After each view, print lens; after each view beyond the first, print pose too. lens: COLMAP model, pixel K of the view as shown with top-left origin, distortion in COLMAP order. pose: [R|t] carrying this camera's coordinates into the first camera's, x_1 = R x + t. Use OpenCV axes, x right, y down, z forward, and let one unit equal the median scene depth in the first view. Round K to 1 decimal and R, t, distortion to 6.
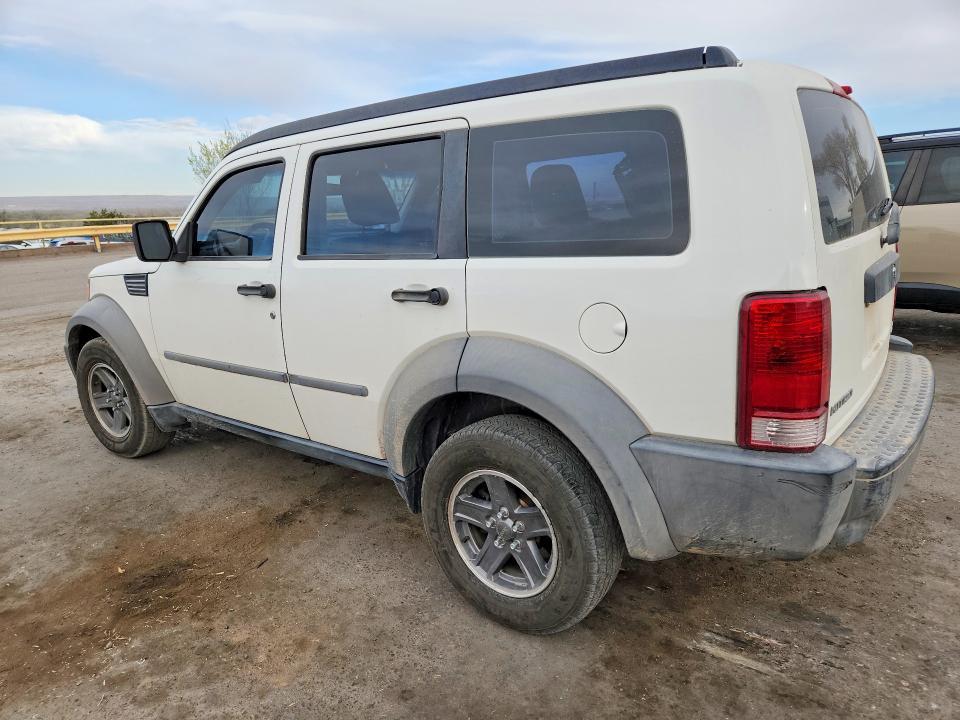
lens RADIAL K [[693.1, 0, 480.0], [0, 693.1, 360.0], [0, 0, 1]] dist [0.116409, -0.126279]
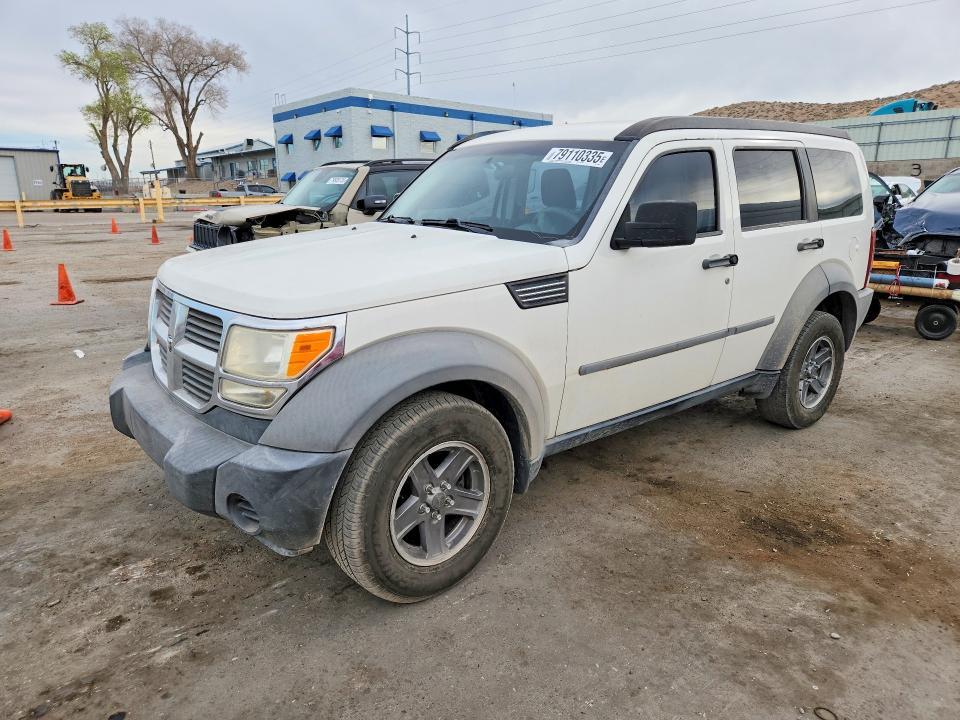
lens RADIAL K [[693.1, 0, 480.0], [0, 693.1, 360.0], [0, 0, 1]] dist [0.116409, -0.126279]
pose [[0.162813, -0.192508, 0.967694, -1.466373], [0.214431, 0.964242, 0.155743, -0.199943], [-0.963074, 0.182147, 0.198271, 1.143763]]
